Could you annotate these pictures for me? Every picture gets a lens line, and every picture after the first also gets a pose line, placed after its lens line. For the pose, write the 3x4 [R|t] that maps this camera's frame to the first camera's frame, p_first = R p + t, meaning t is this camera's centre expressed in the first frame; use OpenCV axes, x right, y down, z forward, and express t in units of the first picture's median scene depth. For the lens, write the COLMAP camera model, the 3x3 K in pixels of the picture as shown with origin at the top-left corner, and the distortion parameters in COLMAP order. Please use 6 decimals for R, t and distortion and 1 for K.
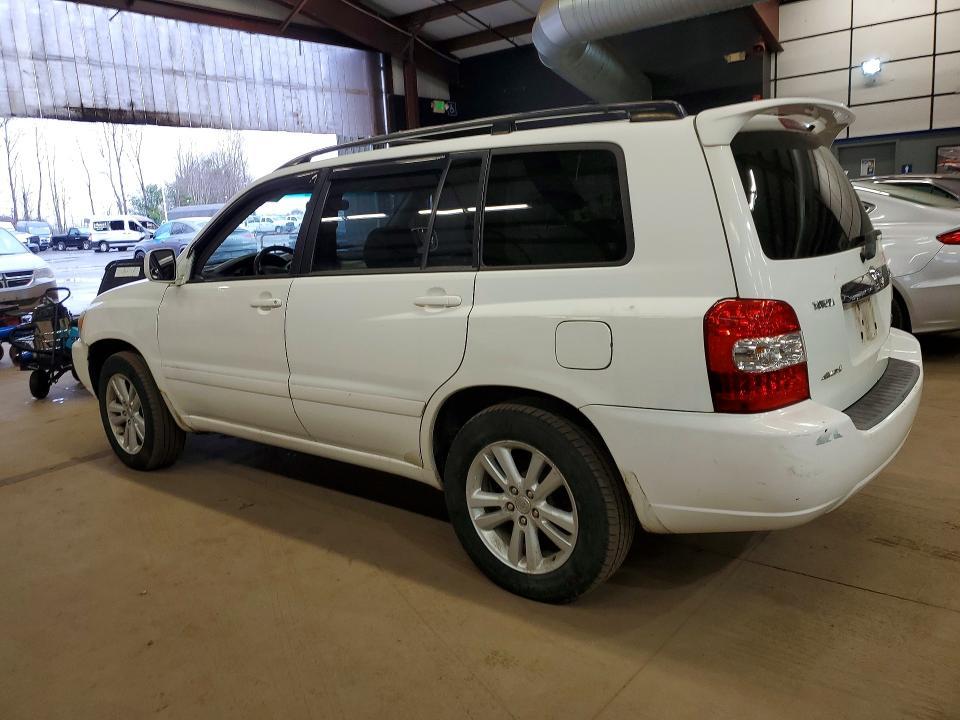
lens RADIAL K [[740.9, 0, 486.1], [0, 740.9, 359.0], [0, 0, 1]] dist [0.005983, 0.014763]
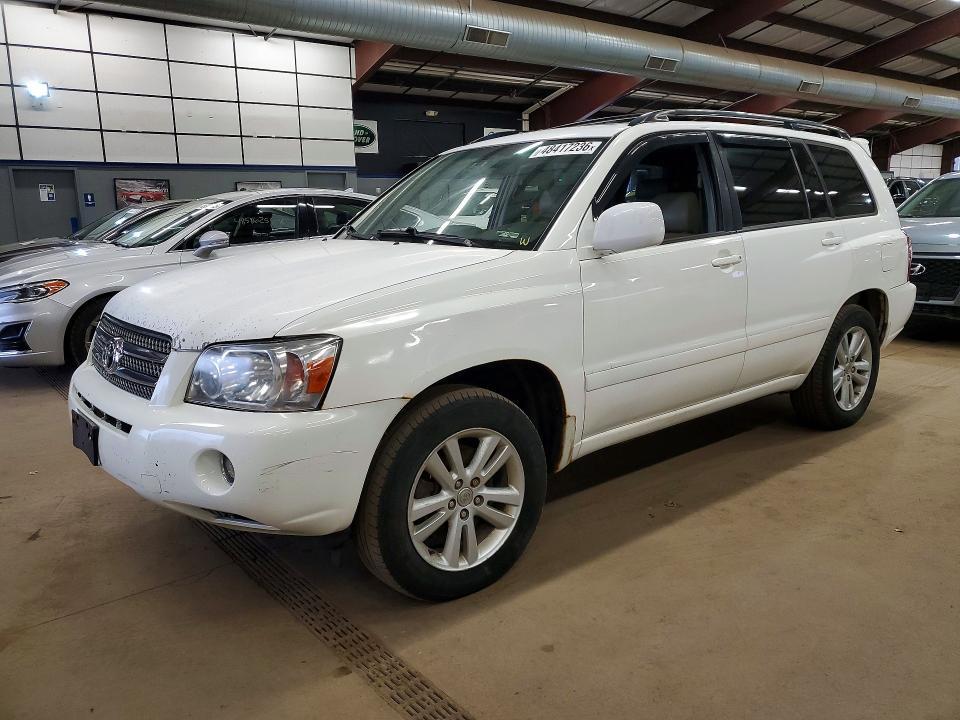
lens RADIAL K [[740.9, 0, 486.1], [0, 740.9, 359.0], [0, 0, 1]] dist [0.005983, 0.014763]
pose [[0.211447, -0.141478, 0.967096, -1.037266], [0.205014, 0.973876, 0.097645, -0.084922], [-0.955646, 0.177621, 0.234928, 0.855491]]
